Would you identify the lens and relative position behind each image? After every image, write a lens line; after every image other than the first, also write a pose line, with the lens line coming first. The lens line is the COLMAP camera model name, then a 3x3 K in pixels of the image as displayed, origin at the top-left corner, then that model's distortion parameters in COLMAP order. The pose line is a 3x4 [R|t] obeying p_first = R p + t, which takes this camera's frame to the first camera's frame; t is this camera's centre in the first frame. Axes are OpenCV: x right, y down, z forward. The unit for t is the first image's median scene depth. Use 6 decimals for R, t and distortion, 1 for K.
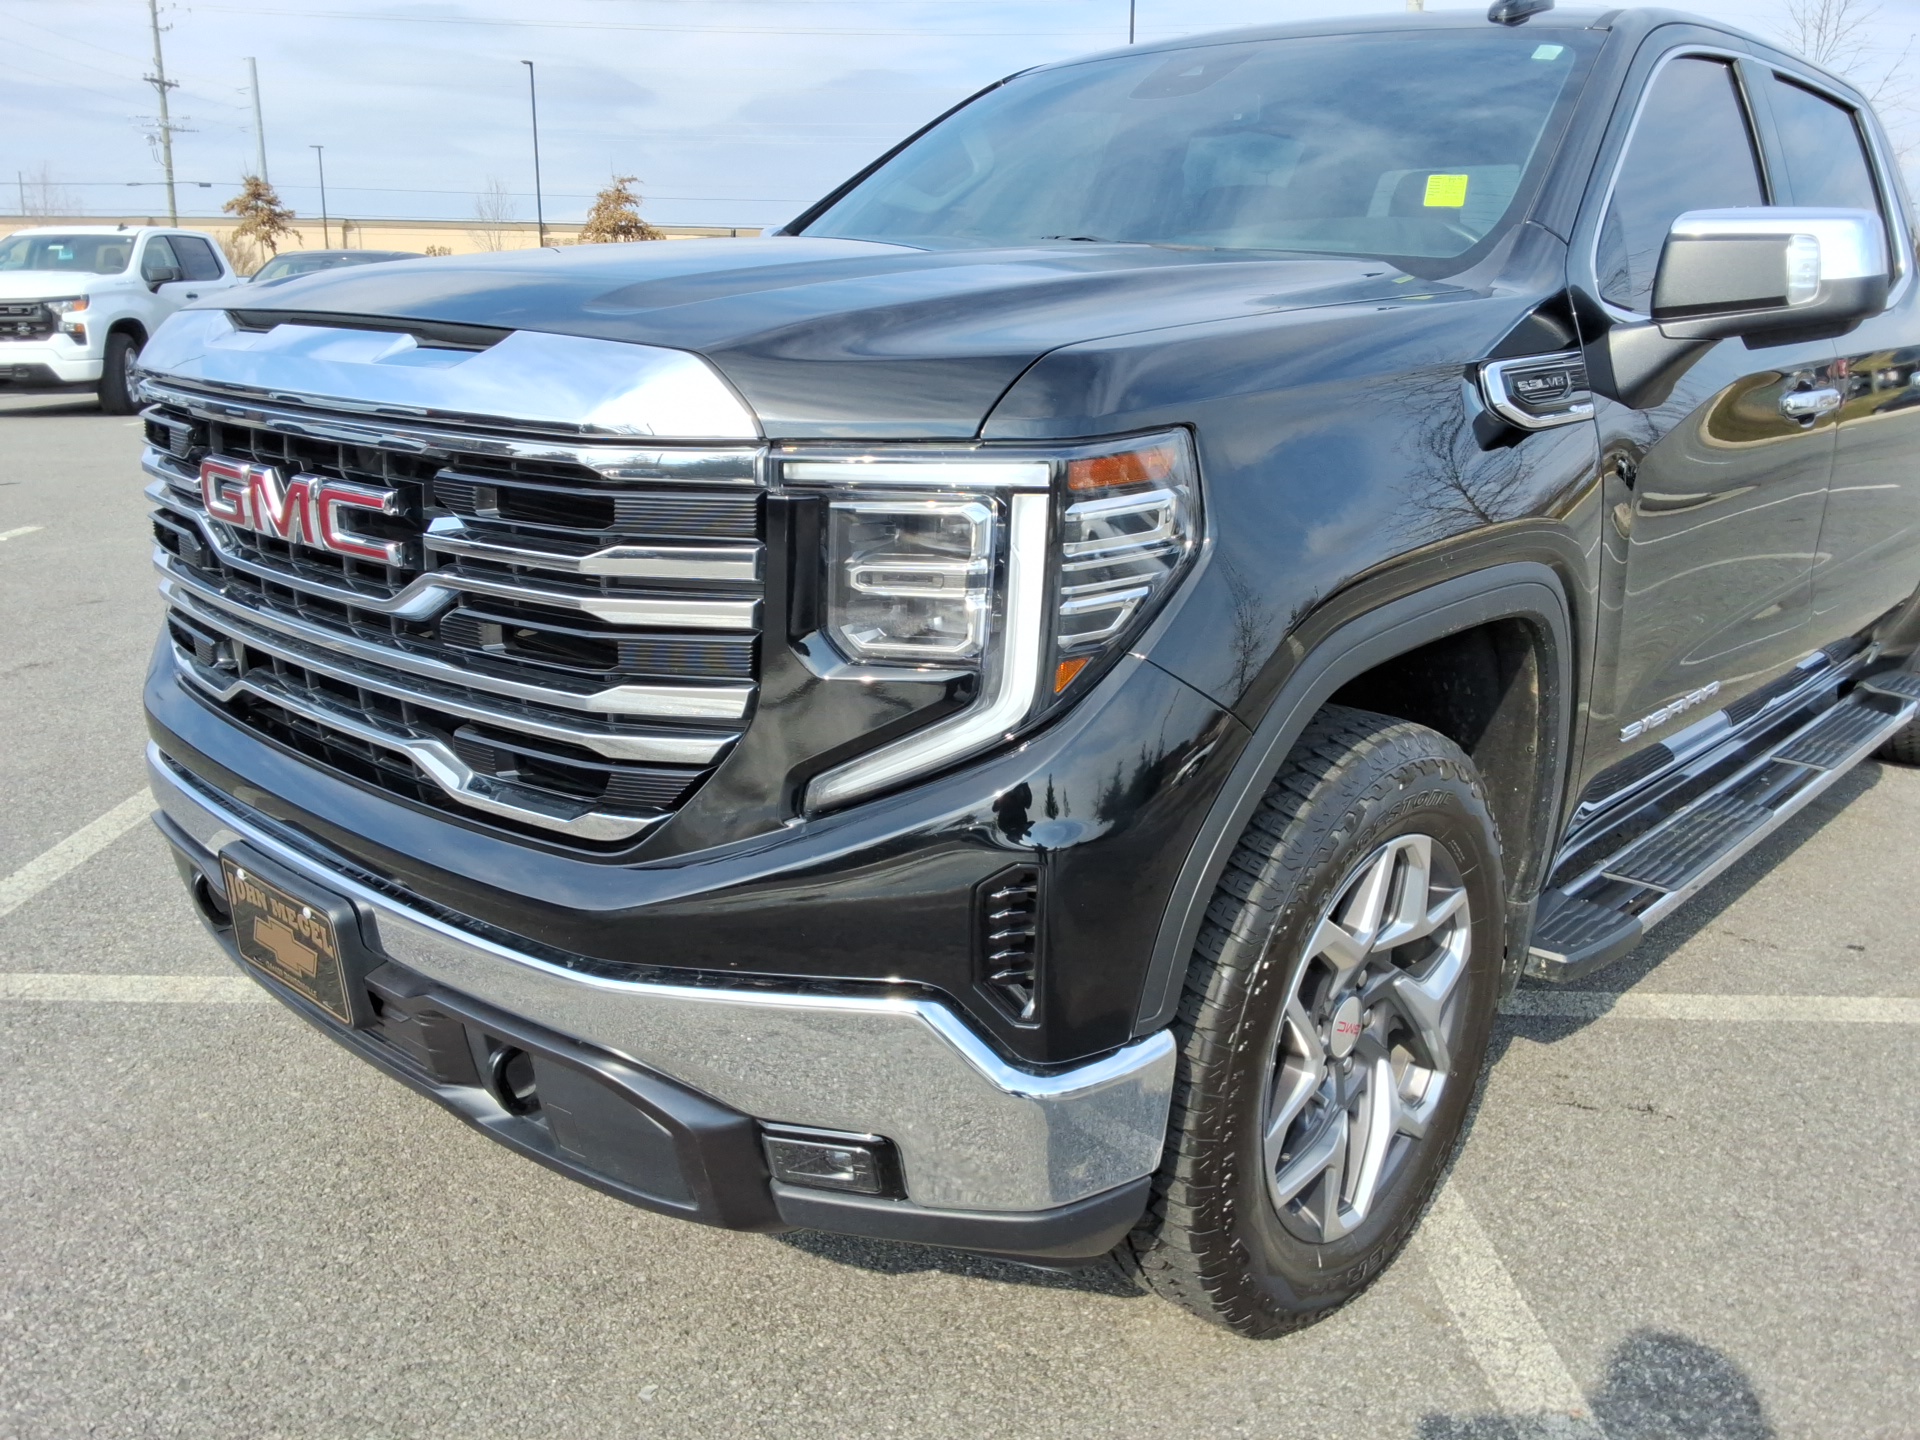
lens RADIAL K [[1537.9, 0, 974.6], [0, 1537.9, 693.5], [0, 0, 1]] dist [0.131060, -0.205590]
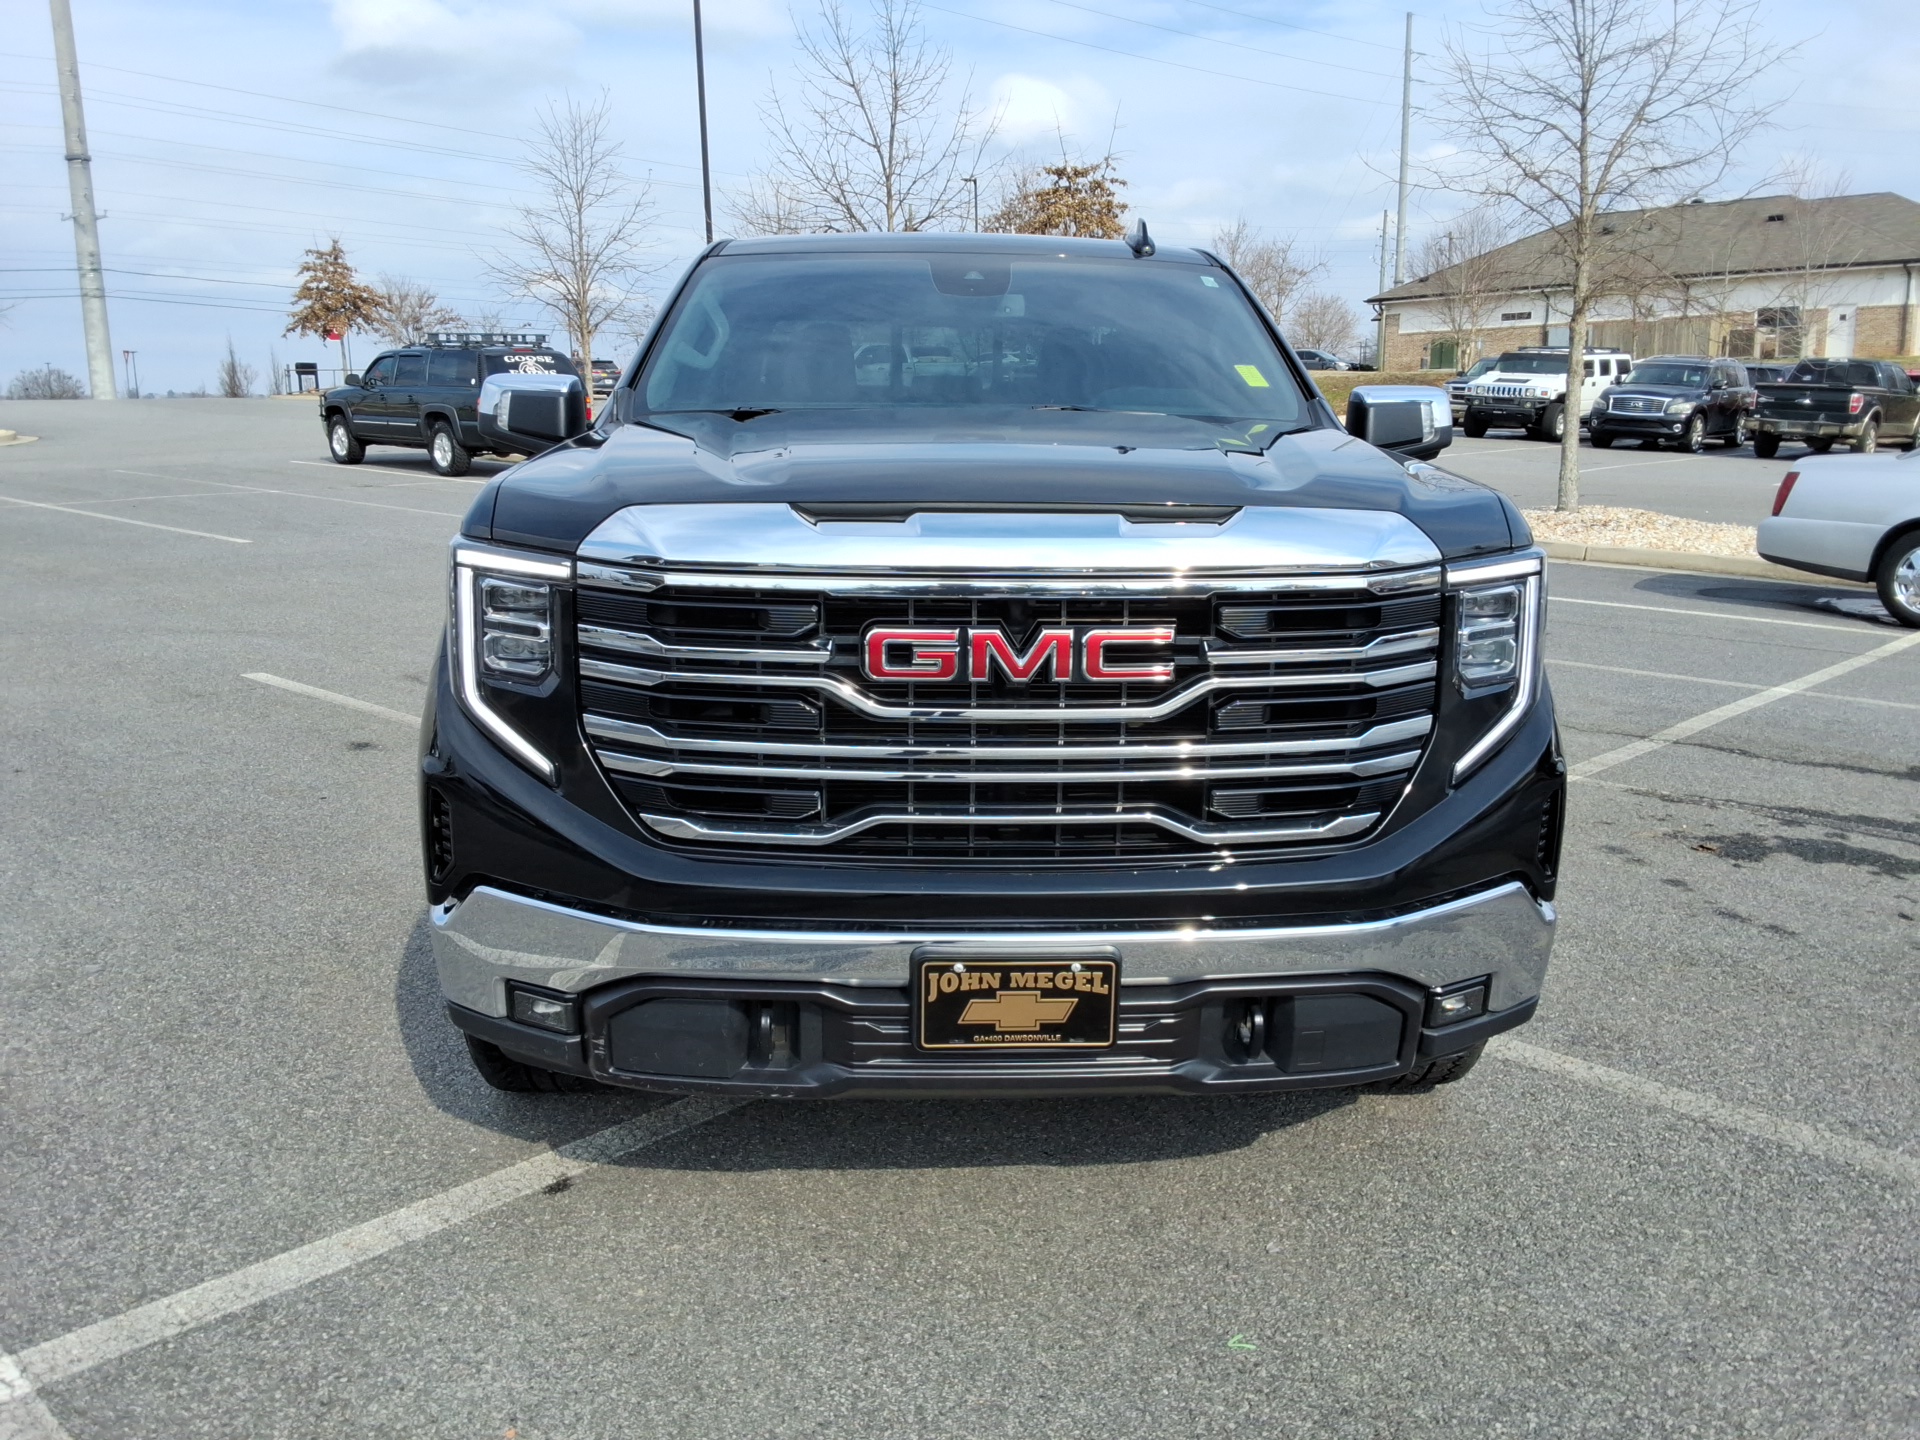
lens RADIAL K [[1537.9, 0, 974.6], [0, 1537.9, 693.5], [0, 0, 1]] dist [0.131060, -0.205590]
pose [[0.714949, -0.147704, 0.683397, -1.482163], [0.183017, 0.982886, 0.020966, -0.135552], [-0.674798, 0.110084, 0.729746, 0.132485]]
